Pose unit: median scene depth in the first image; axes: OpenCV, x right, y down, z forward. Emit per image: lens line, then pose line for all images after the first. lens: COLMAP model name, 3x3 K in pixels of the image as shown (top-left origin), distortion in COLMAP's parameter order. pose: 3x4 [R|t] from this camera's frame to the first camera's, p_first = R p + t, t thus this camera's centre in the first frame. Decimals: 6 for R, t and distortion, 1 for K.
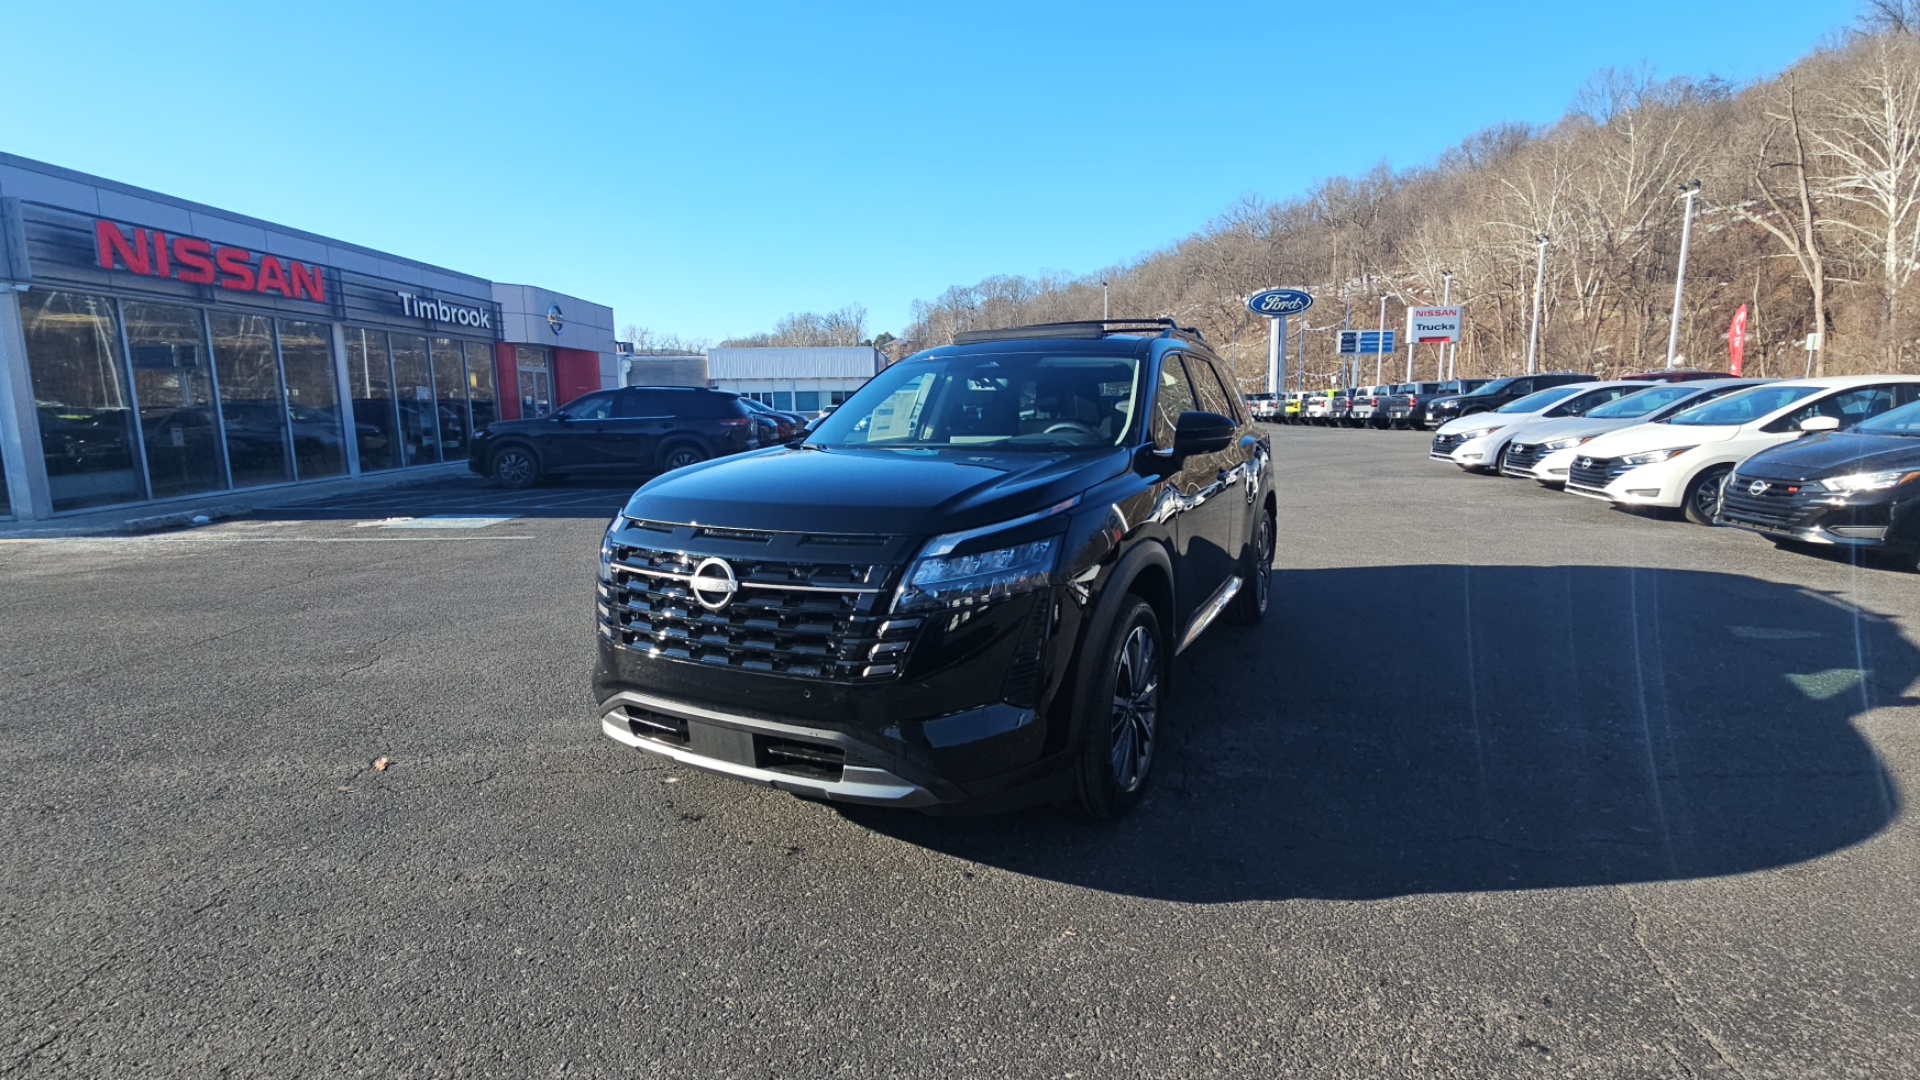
lens RADIAL K [[860.3, 0, 959.4], [0, 860.3, 547.0], [0, 0, 1]] dist [0.011026, -0.007436]
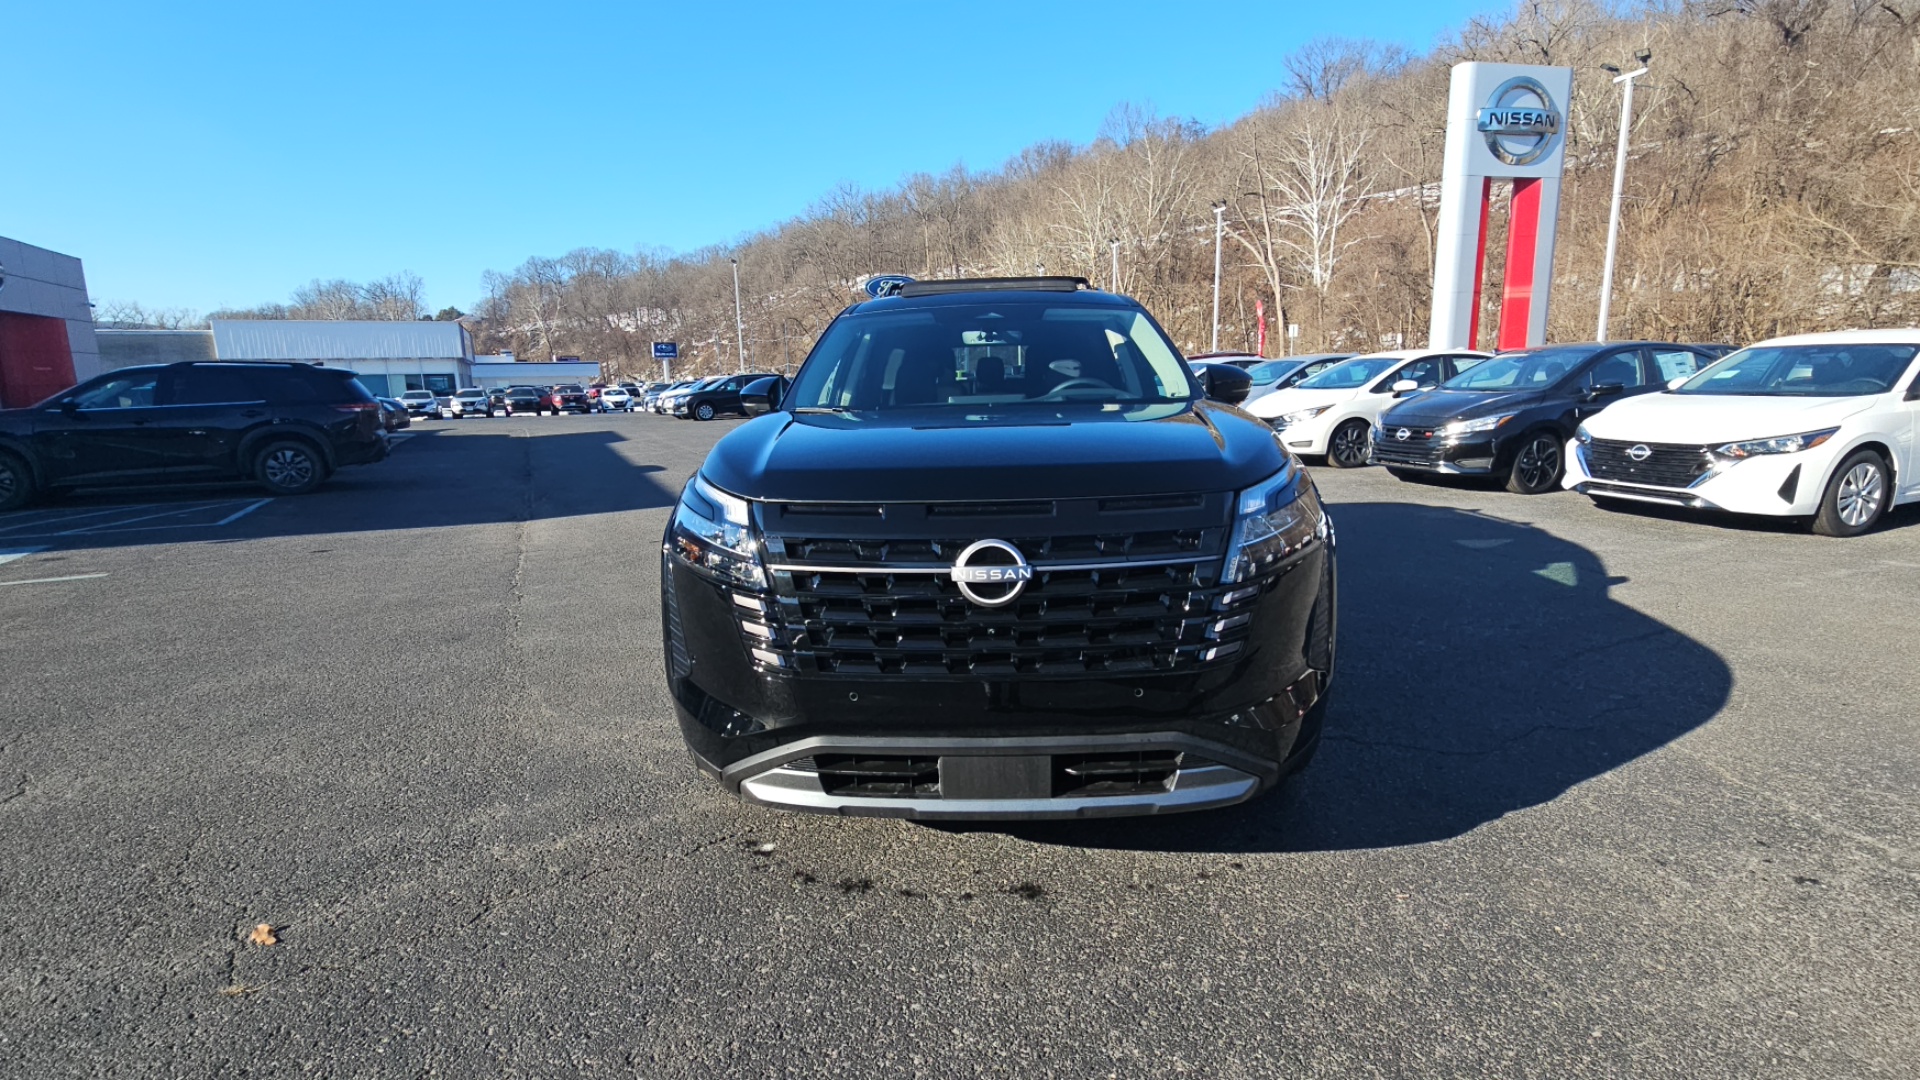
lens RADIAL K [[860.3, 0, 966.4], [0, 860.3, 540.9], [0, 0, 1]] dist [0.011026, -0.007436]
pose [[0.904475, -0.087840, 0.417384, -0.168231], [0.082397, 0.996115, 0.031083, -0.003011], [-0.418493, 0.006278, 0.908198, 0.083879]]
